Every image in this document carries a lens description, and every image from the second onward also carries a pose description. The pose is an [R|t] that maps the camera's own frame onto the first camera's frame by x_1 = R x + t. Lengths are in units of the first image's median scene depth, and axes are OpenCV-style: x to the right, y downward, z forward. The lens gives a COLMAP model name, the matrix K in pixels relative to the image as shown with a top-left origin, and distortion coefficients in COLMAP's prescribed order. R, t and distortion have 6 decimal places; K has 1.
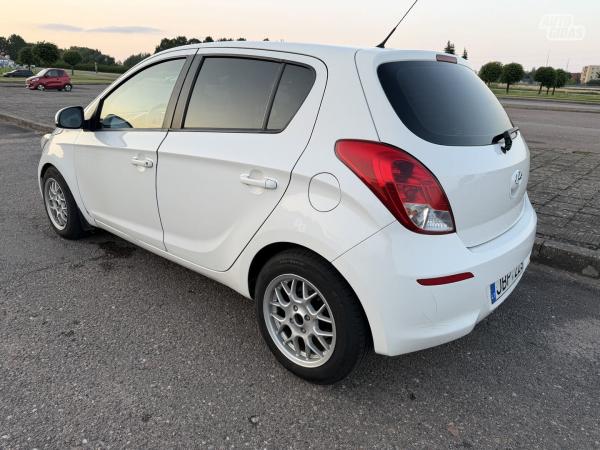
lens RADIAL K [[418.8, 0, 300.0], [0, 418.8, 225.0], [0, 0, 1]] dist [0.007285, -0.002704]
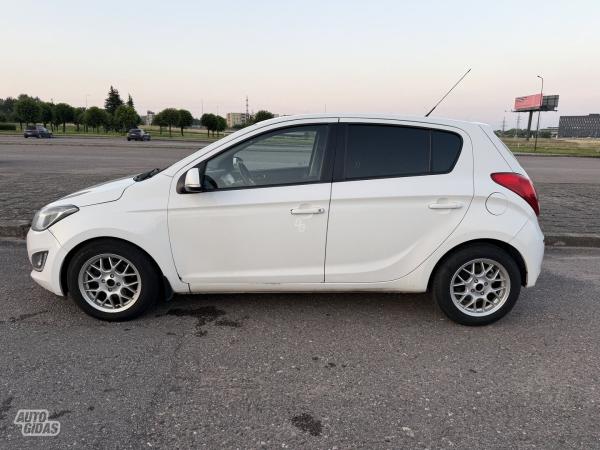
lens RADIAL K [[418.8, 0, 300.0], [0, 418.8, 225.0], [0, 0, 1]] dist [0.007285, -0.002704]
pose [[0.759208, -0.154006, 0.632364, -1.445800], [0.215235, 0.976344, -0.020629, -0.114222], [-0.614228, 0.151769, 0.774396, 0.149517]]
